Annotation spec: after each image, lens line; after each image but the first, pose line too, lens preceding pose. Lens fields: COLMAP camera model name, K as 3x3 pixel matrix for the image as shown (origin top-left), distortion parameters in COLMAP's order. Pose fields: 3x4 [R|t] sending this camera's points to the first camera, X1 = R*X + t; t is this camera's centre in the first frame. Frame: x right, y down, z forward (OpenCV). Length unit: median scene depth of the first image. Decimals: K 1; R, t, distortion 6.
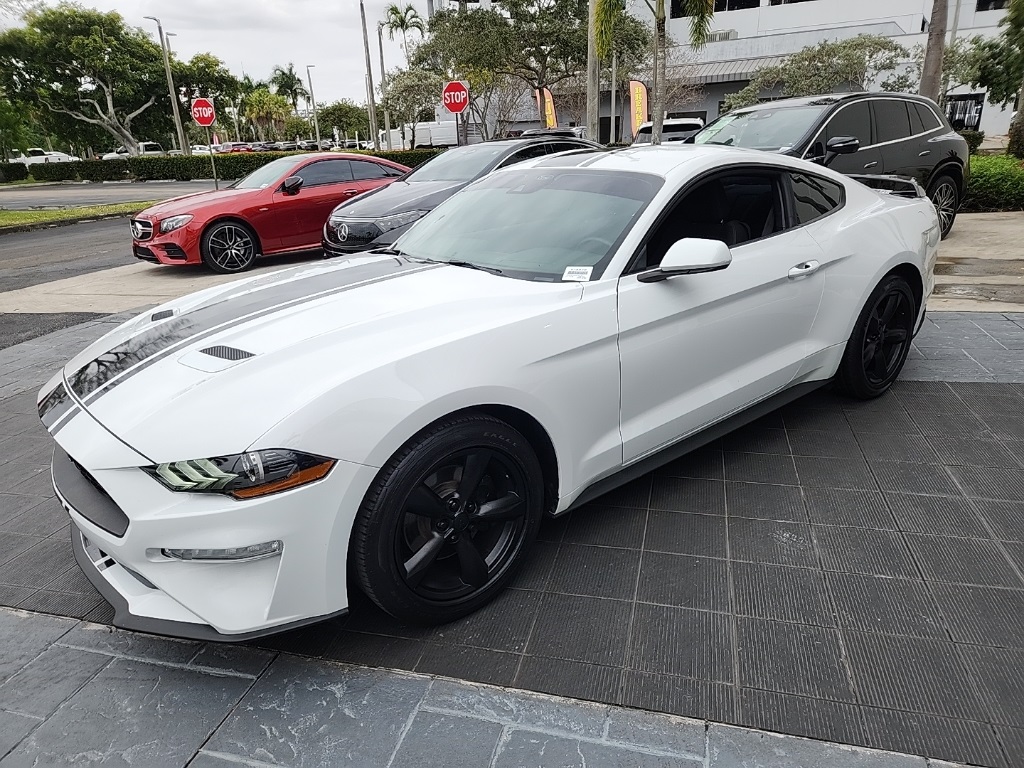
lens RADIAL K [[680.2, 0, 512.0], [0, 680.2, 384.0], [0, 0, 1]] dist [0.065649, -0.054306]
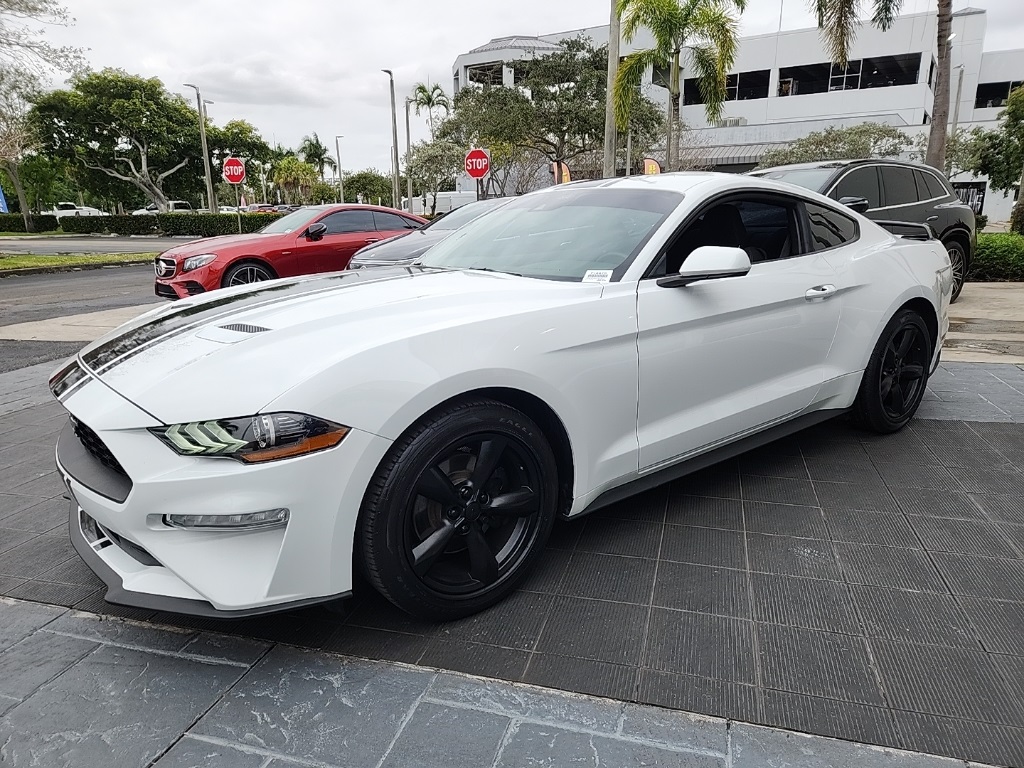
lens RADIAL K [[679.4, 0, 521.9], [0, 679.4, 379.1], [0, 0, 1]] dist [0.067116, -0.054224]
pose [[0.999397, 0.034667, -0.001791, -0.007791], [-0.034665, 0.993972, -0.104008, 0.089285], [-0.001825, 0.104007, 0.994575, 0.014173]]
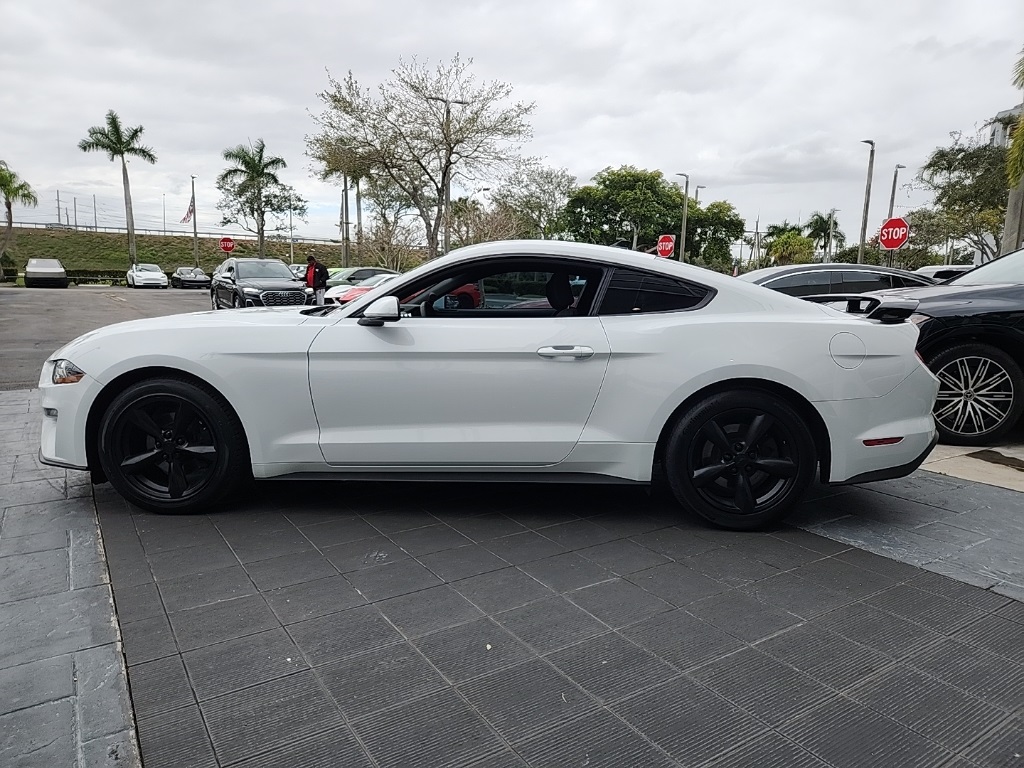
lens RADIAL K [[679.4, 0, 521.9], [0, 679.4, 379.1], [0, 0, 1]] dist [0.067116, -0.054224]
pose [[0.751199, 0.152579, -0.642200, 1.173255], [-0.273858, 0.957272, -0.092903, -0.013645], [0.600585, 0.245660, 0.760887, 0.204123]]
